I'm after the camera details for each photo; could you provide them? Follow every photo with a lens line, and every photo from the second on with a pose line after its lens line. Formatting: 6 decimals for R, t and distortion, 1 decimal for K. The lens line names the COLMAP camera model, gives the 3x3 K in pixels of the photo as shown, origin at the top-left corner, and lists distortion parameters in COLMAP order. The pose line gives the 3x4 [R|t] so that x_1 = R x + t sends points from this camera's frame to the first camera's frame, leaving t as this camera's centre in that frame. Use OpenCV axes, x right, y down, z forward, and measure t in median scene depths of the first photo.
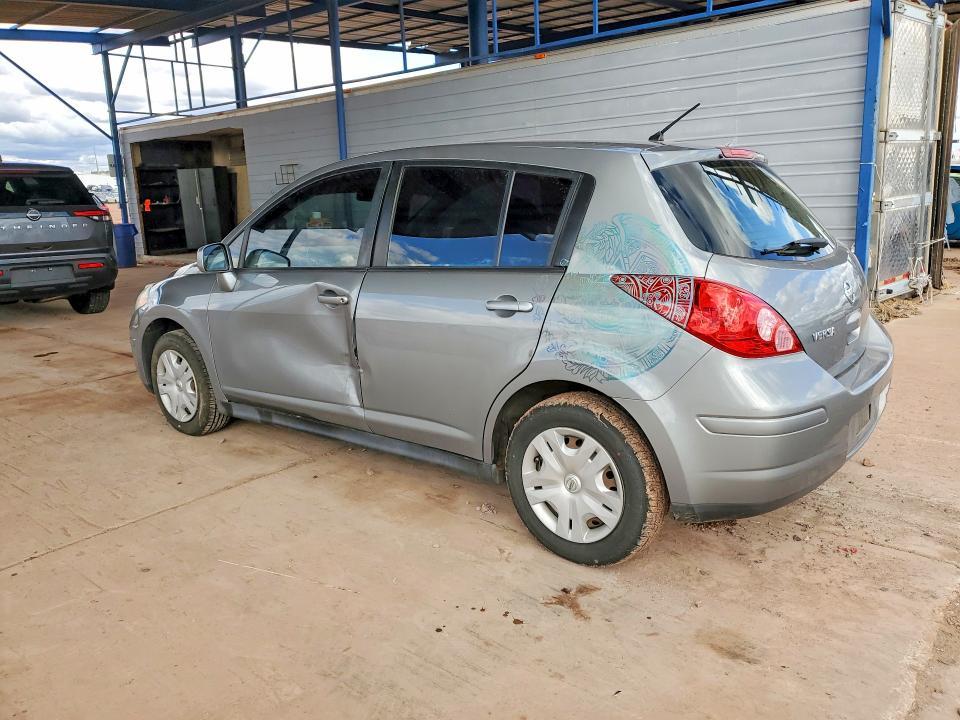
lens RADIAL K [[749.9, 0, 493.7], [0, 749.9, 358.1], [0, 0, 1]] dist [0.010187, -0.000344]
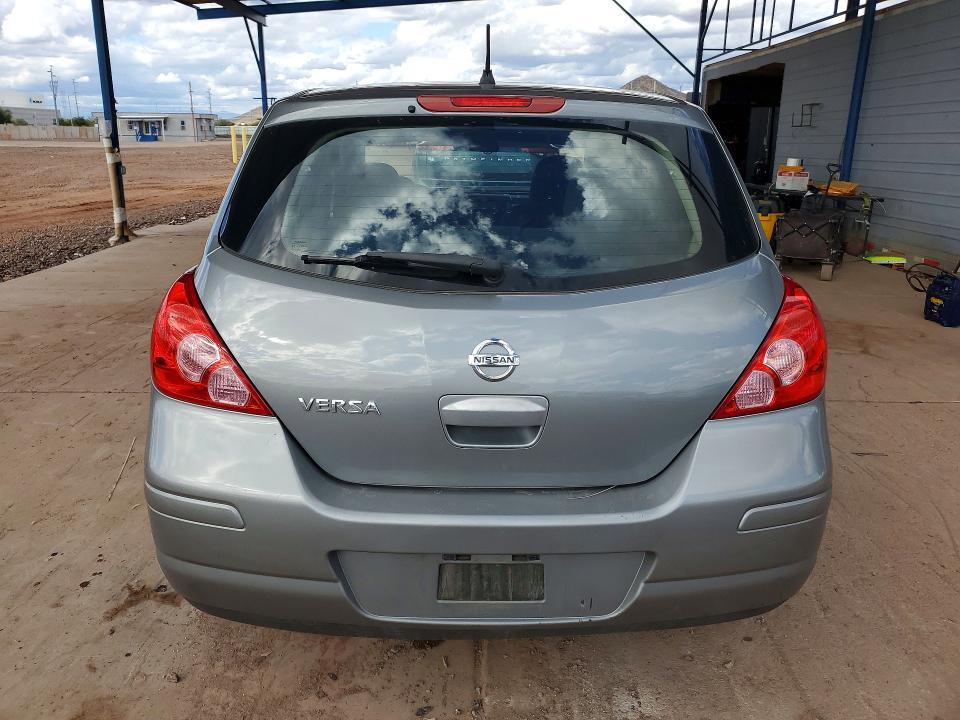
lens RADIAL K [[743.6, 0, 438.0], [0, 743.6, 343.0], [0, 0, 1]] dist [0.015973, 0.007549]
pose [[0.626009, 0.250299, -0.738555, 0.818453], [-0.204217, 0.966656, 0.154506, -0.171819], [0.752601, 0.054103, 0.656251, 0.576570]]
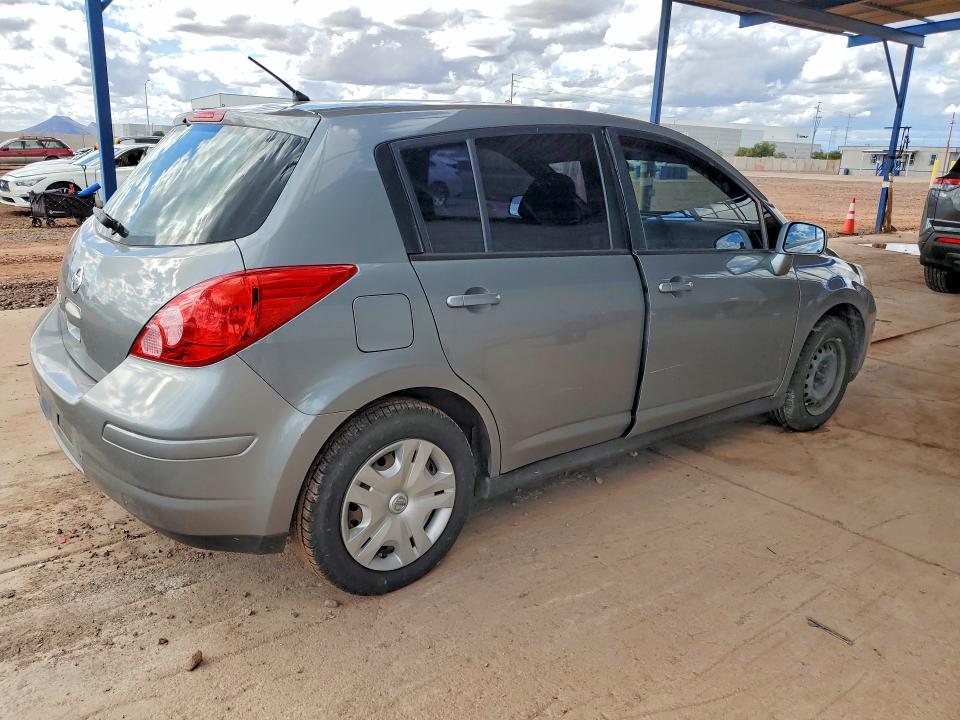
lens RADIAL K [[749.9, 0, 493.7], [0, 749.9, 358.1], [0, 0, 1]] dist [0.010187, -0.000344]
pose [[-0.226279, 0.284841, -0.931485, 1.156307], [-0.240372, 0.910385, 0.336780, -0.403894], [0.943938, 0.300109, -0.137534, 1.546432]]
